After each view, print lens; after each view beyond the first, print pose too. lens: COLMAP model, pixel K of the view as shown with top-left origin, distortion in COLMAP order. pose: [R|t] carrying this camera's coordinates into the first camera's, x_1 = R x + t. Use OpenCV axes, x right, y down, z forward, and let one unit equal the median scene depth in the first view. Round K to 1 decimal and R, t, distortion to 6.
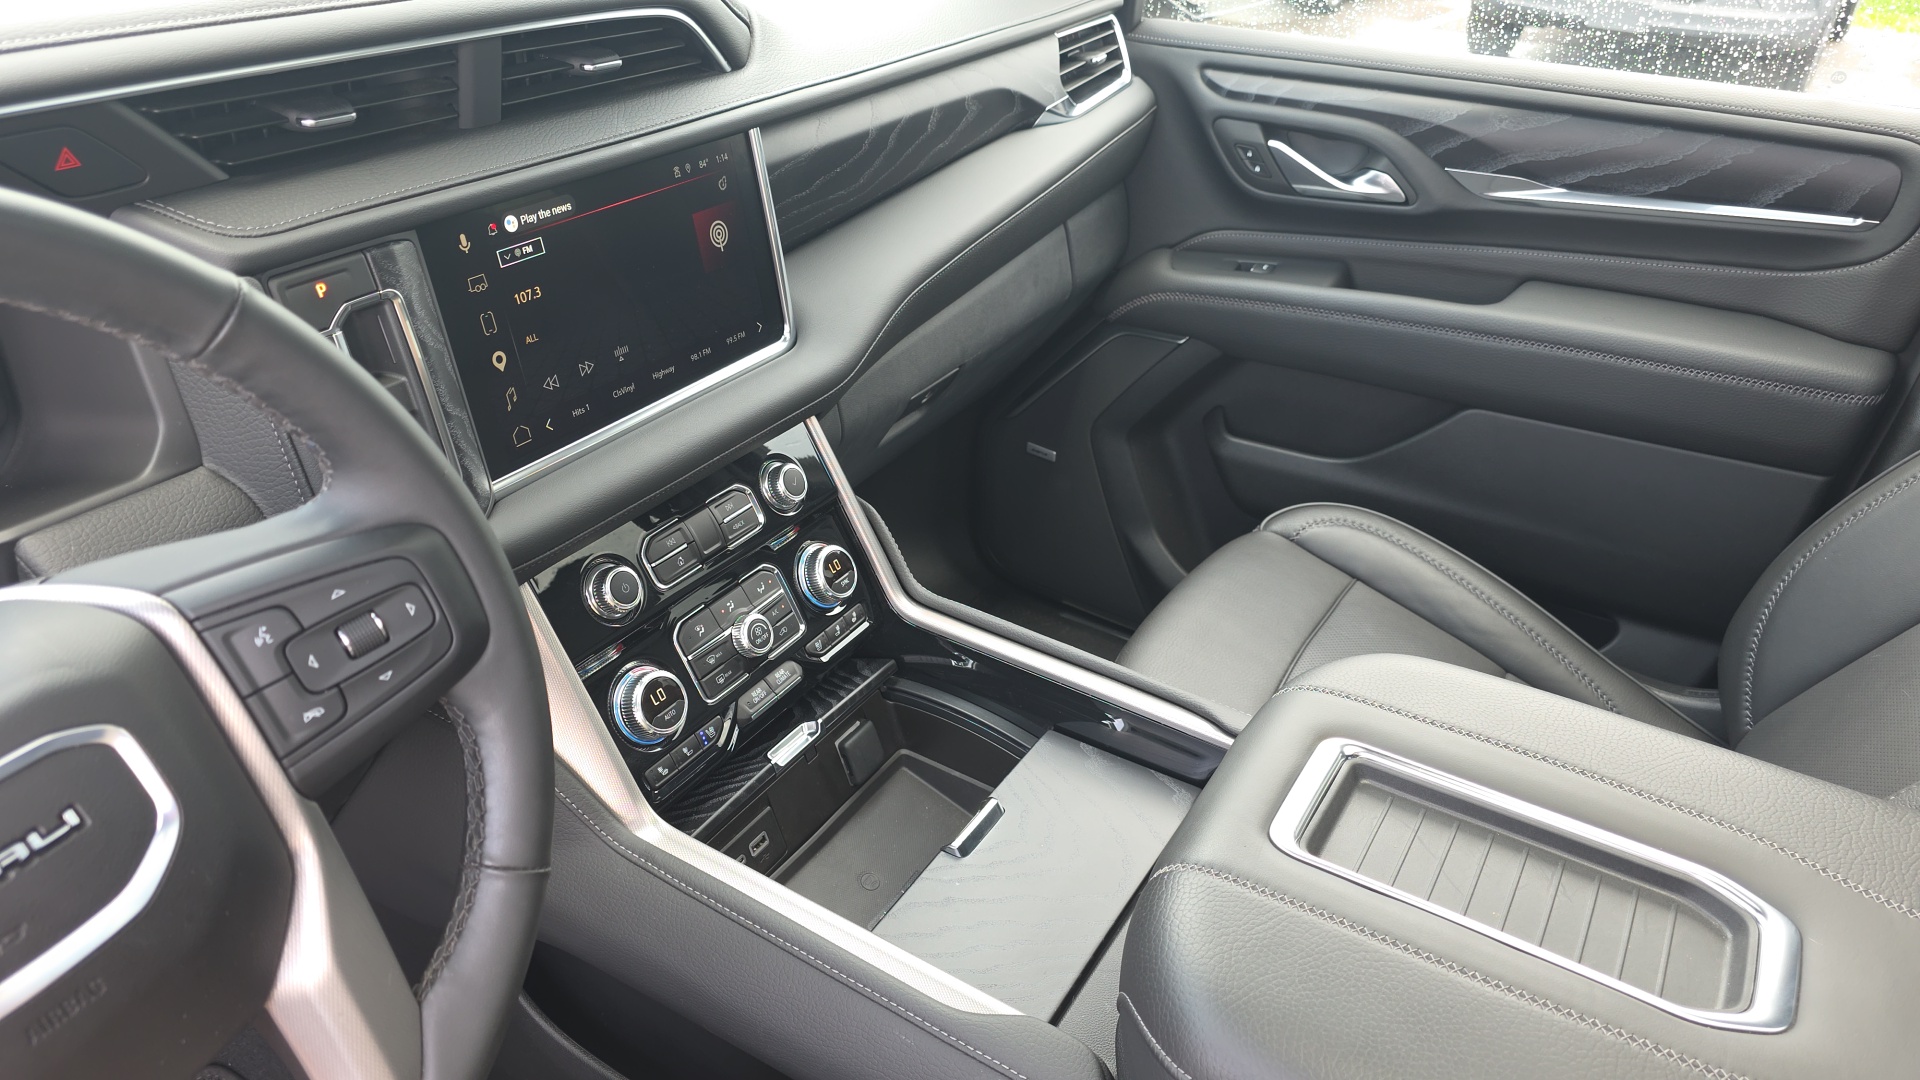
lens RADIAL K [[1298.9, 0, 958.1], [0, 1298.9, 545.7], [0, 0, 1]] dist [0.053374, -0.061925]
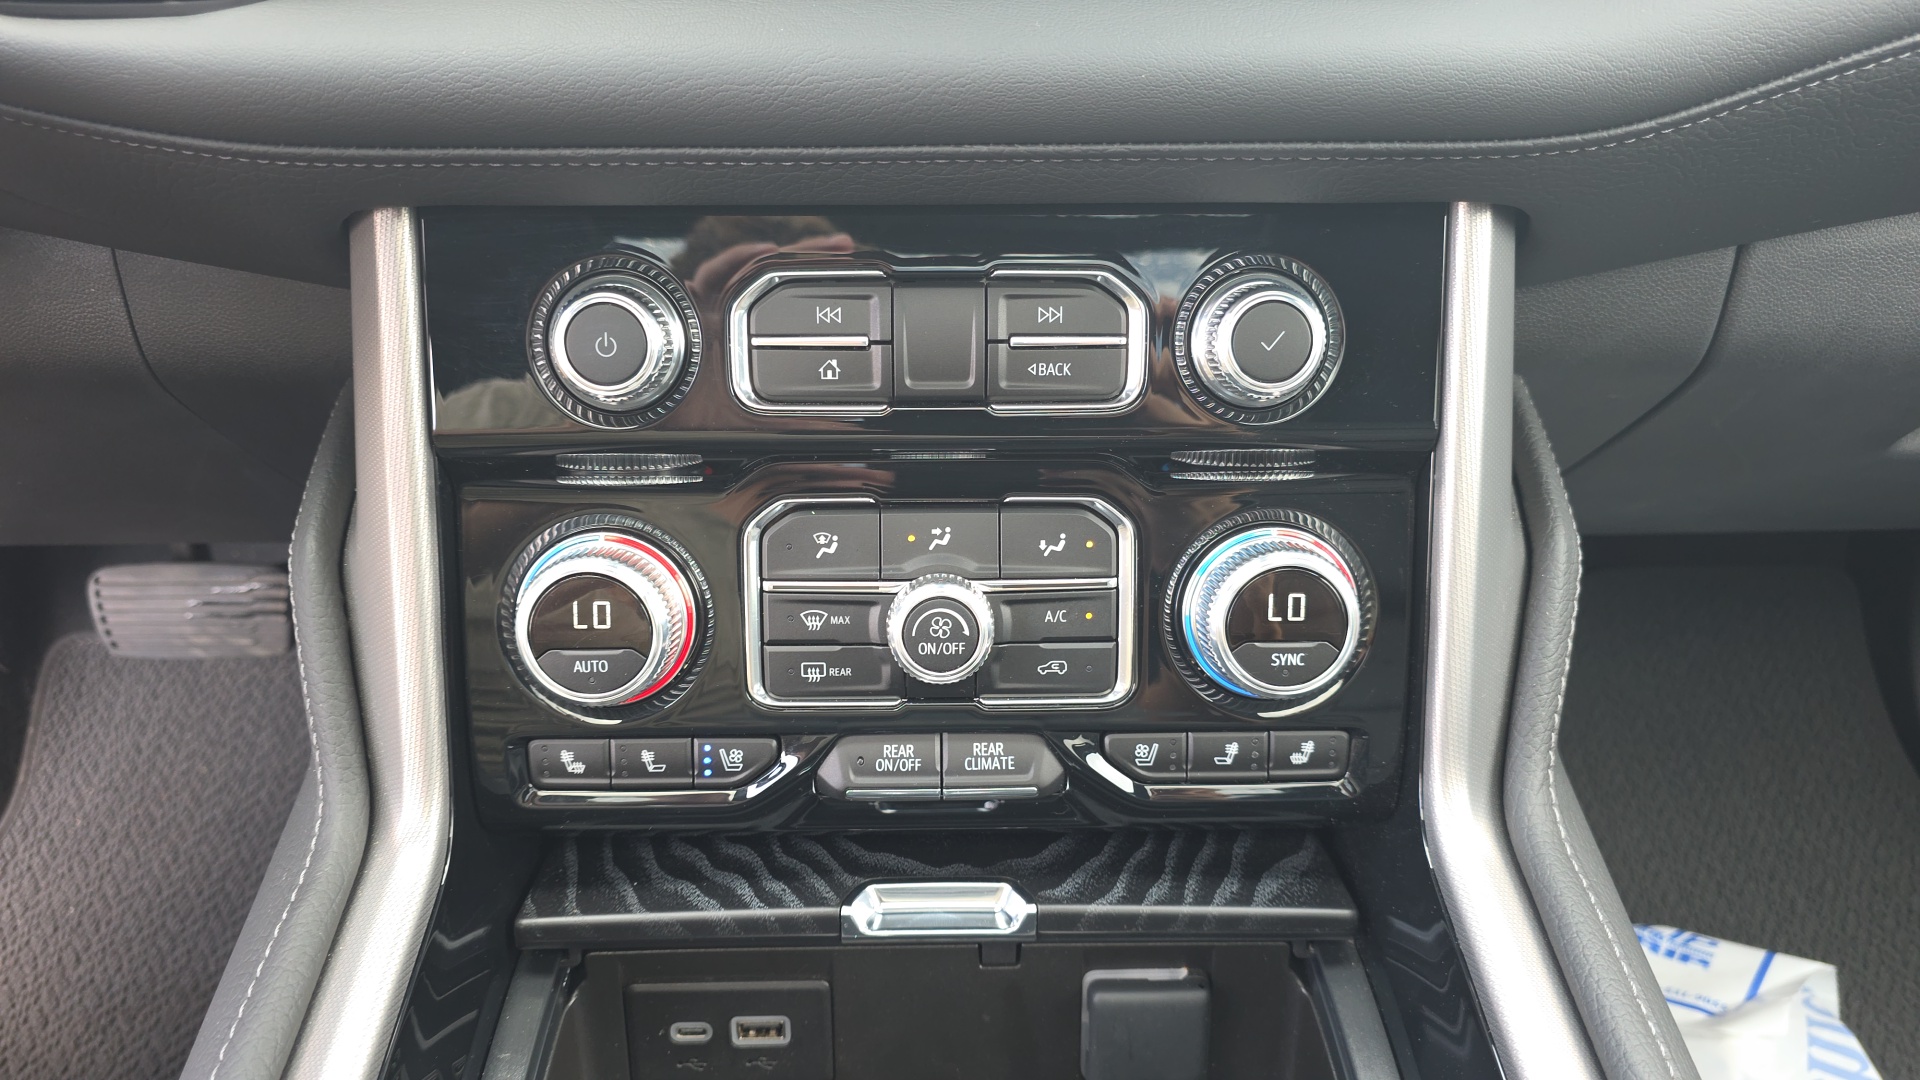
lens RADIAL K [[1335.1, 0, 953.5], [0, 1335.1, 533.1], [0, 0, 1]] dist [0.045323, -0.056619]
pose [[0.540252, 0.503814, -0.674017, 0.100678], [-0.424002, 0.854839, 0.299120, -0.076848], [0.726877, 0.124184, 0.675447, 0.690903]]
